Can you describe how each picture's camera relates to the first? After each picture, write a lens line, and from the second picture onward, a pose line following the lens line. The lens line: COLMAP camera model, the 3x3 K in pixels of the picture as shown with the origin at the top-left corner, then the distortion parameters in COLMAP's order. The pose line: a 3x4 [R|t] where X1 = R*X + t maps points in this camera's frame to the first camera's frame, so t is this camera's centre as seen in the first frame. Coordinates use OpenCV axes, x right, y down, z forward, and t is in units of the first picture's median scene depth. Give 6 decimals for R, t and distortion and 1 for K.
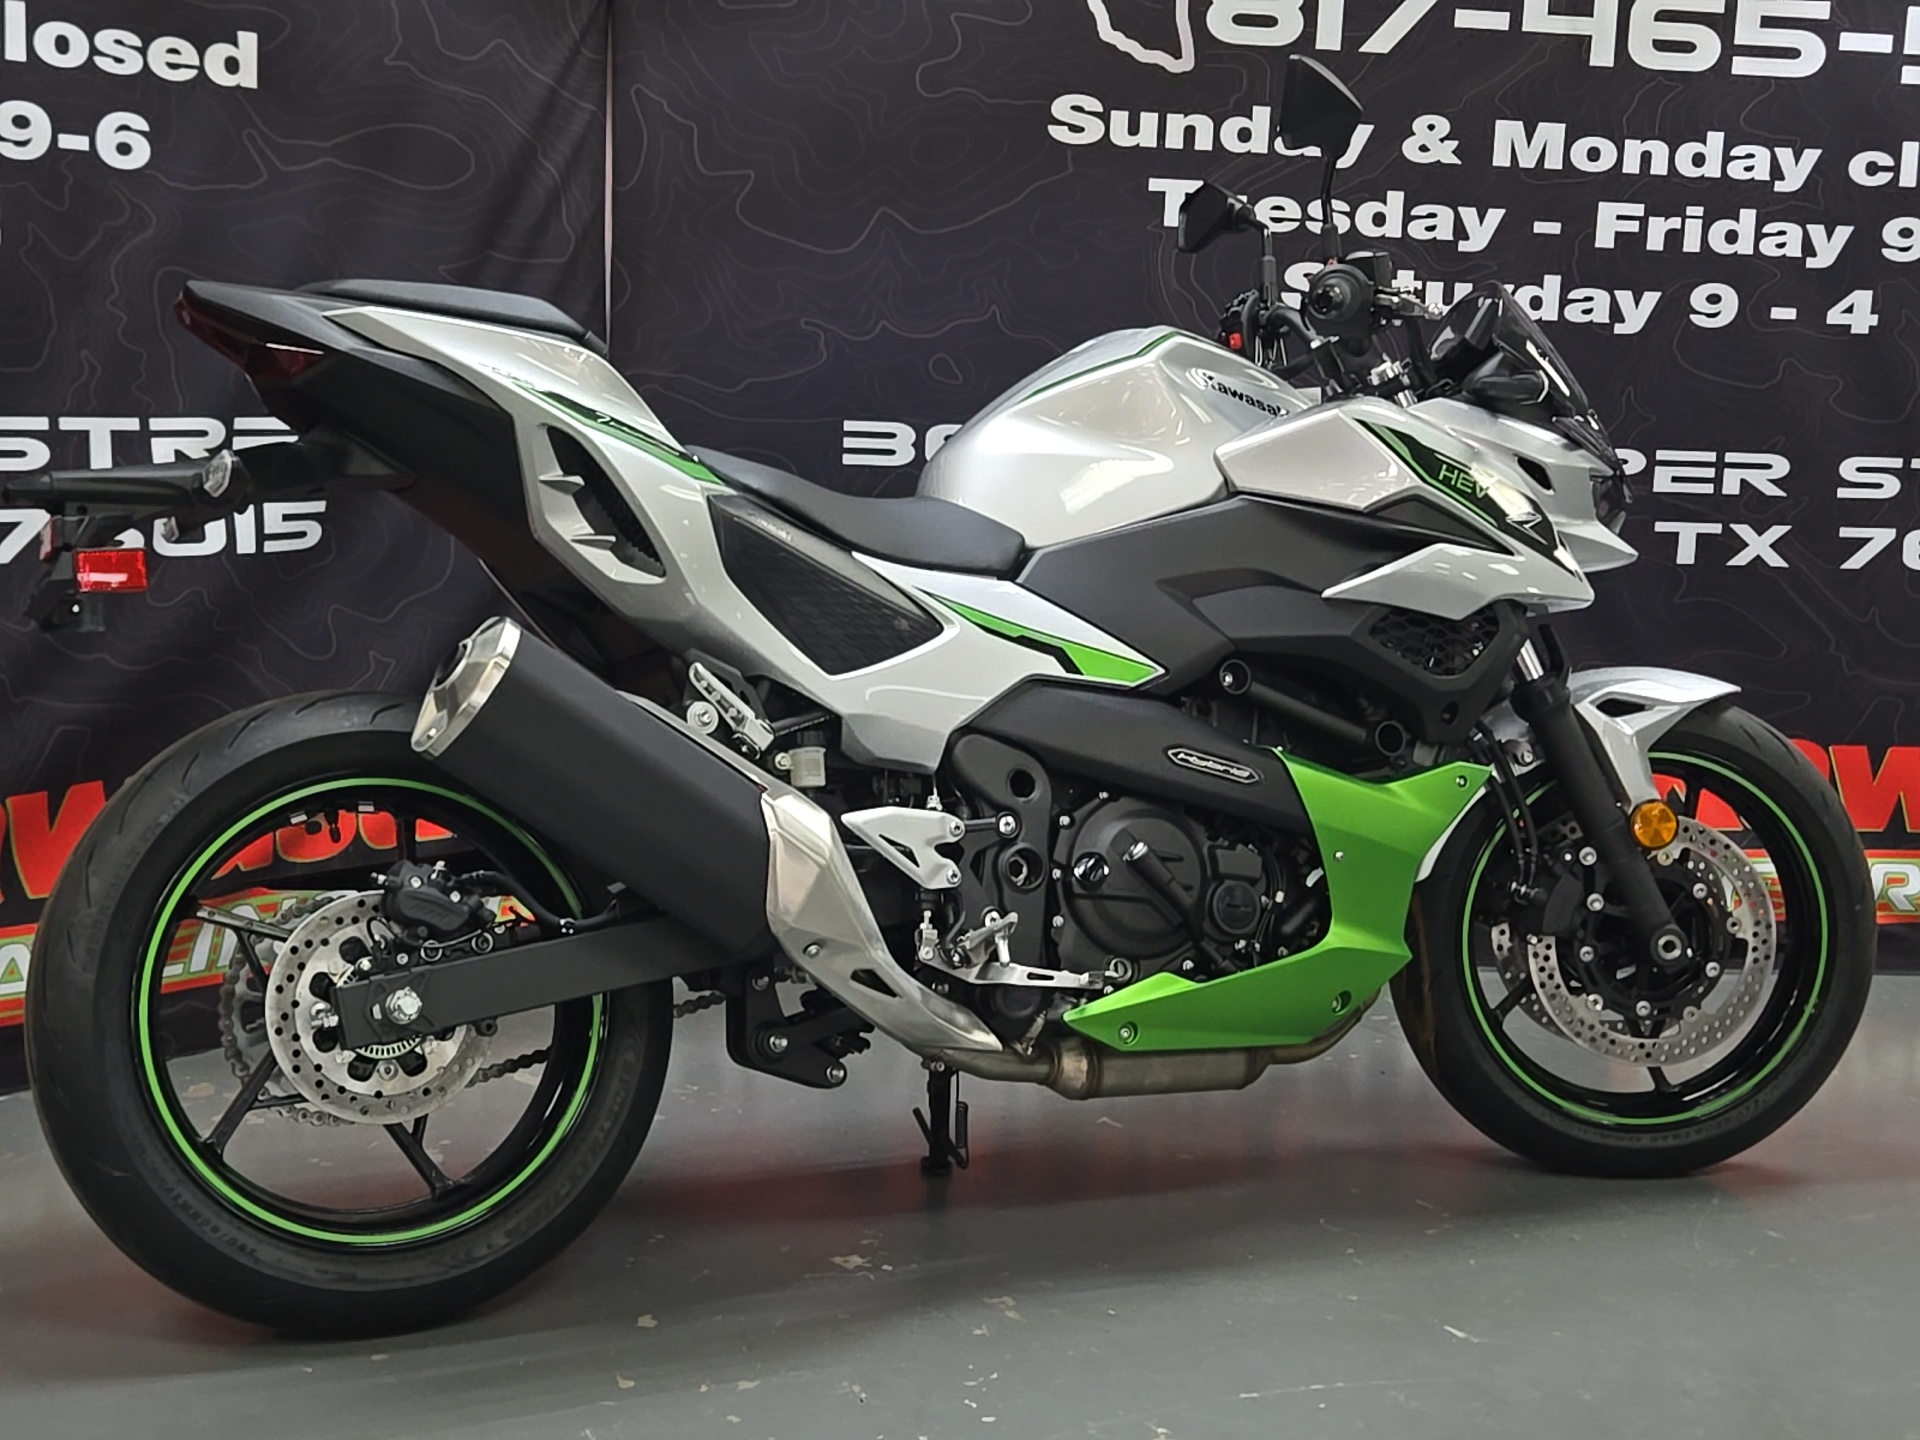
lens RADIAL K [[2729.4, 0, 957.2], [0, 2729.4, 734.5], [0, 0, 1]] dist [0.067296, 0.000000]
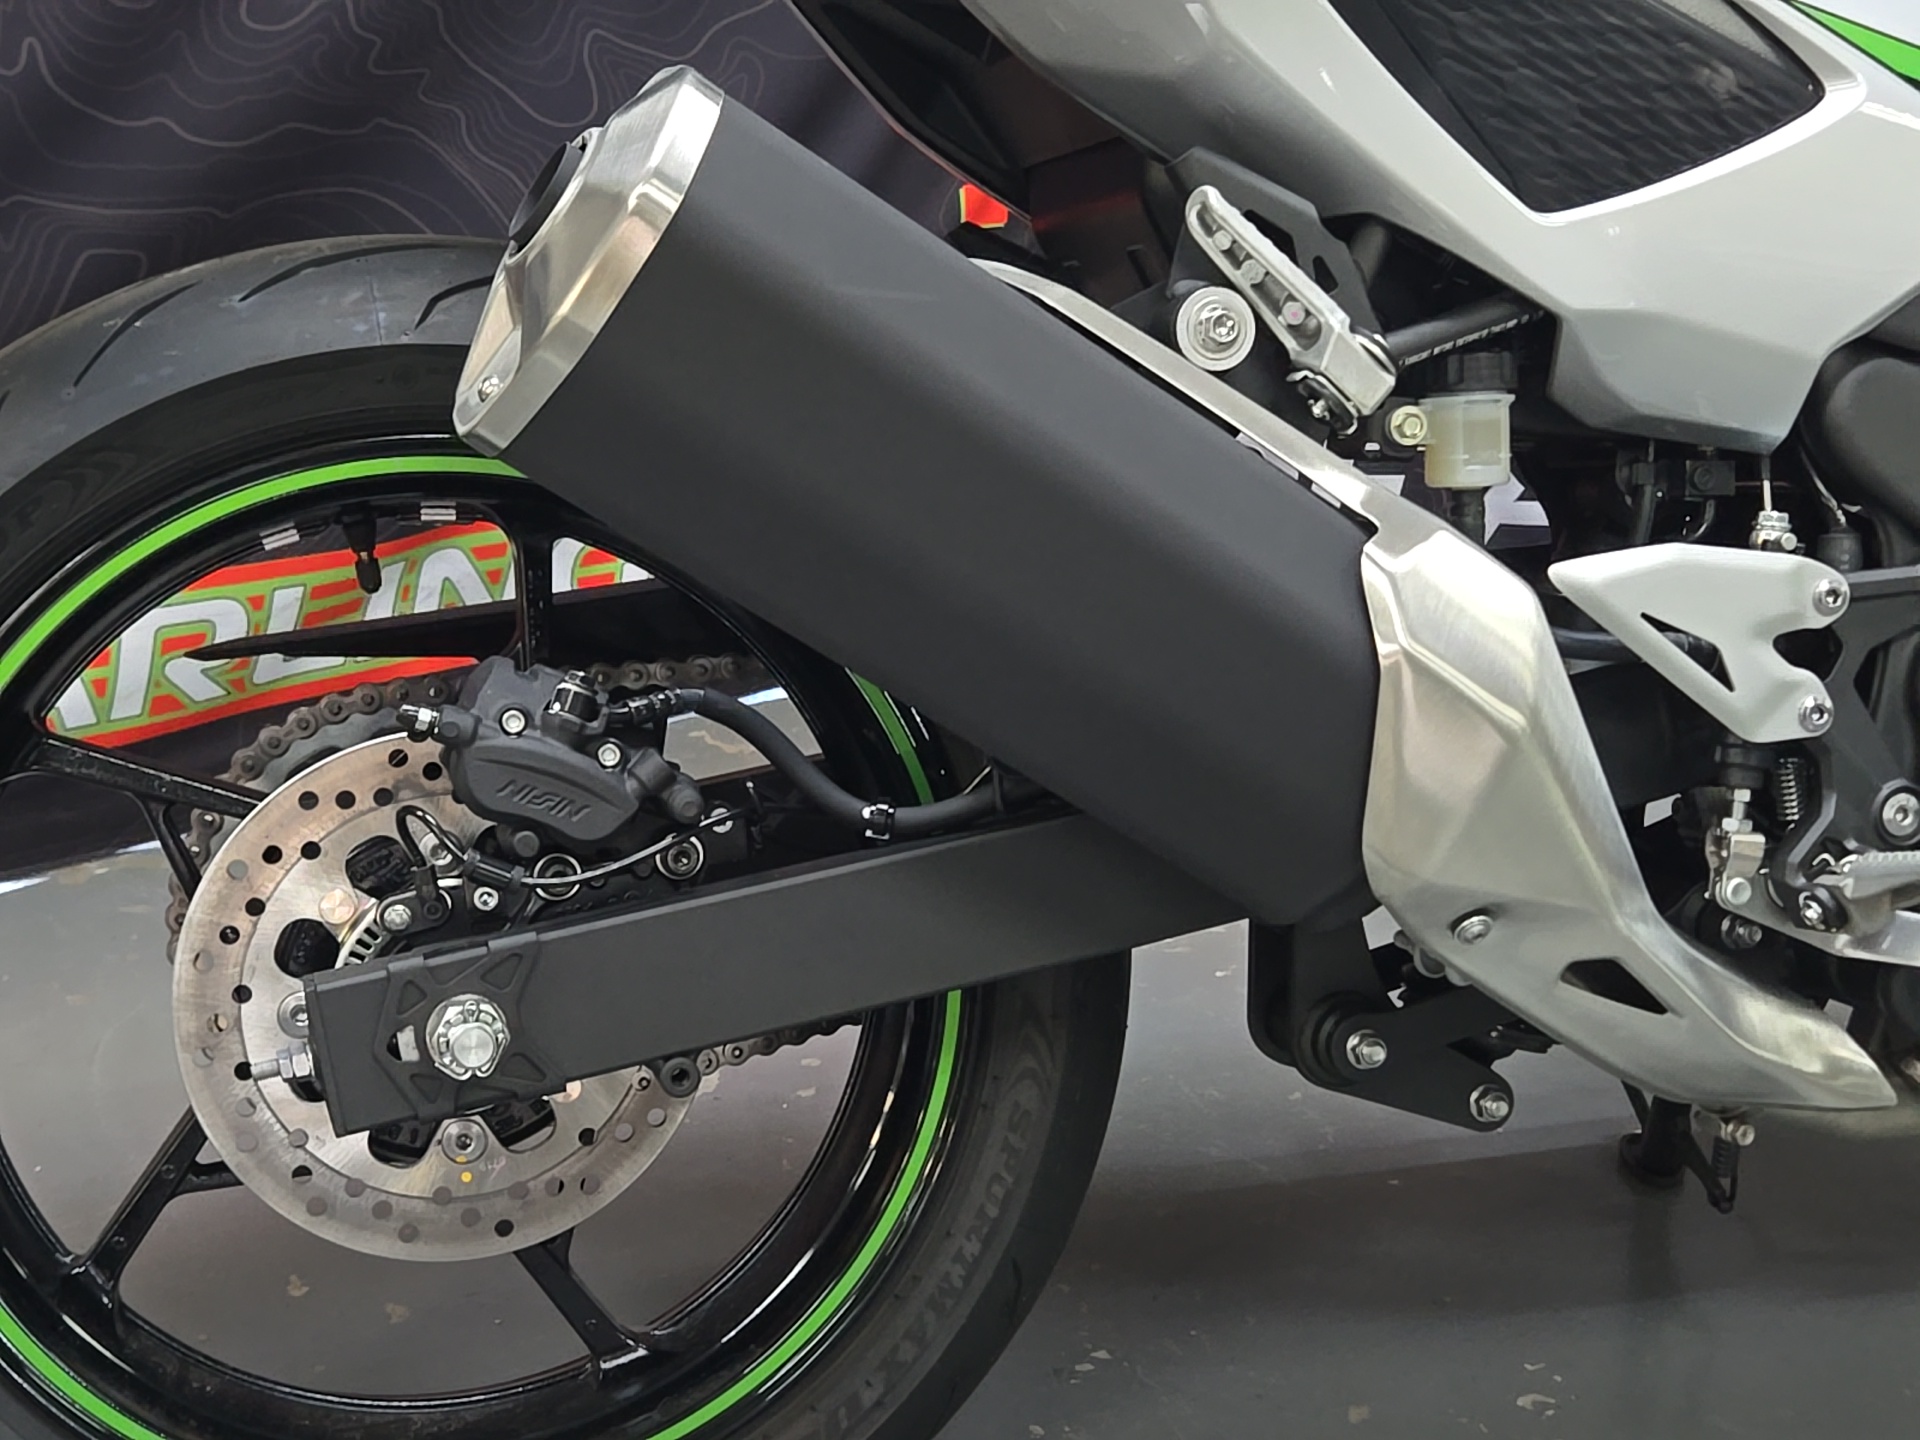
lens RADIAL K [[2729.4, 0, 930.5], [0, 2729.4, 714.6], [0, 0, 1]] dist [0.067296, 0.000000]
pose [[0.980080, 0.050152, -0.192165, -0.052572], [-0.011771, 0.980559, 0.195872, -0.027283], [0.198253, -0.189709, 0.961617, 0.575972]]
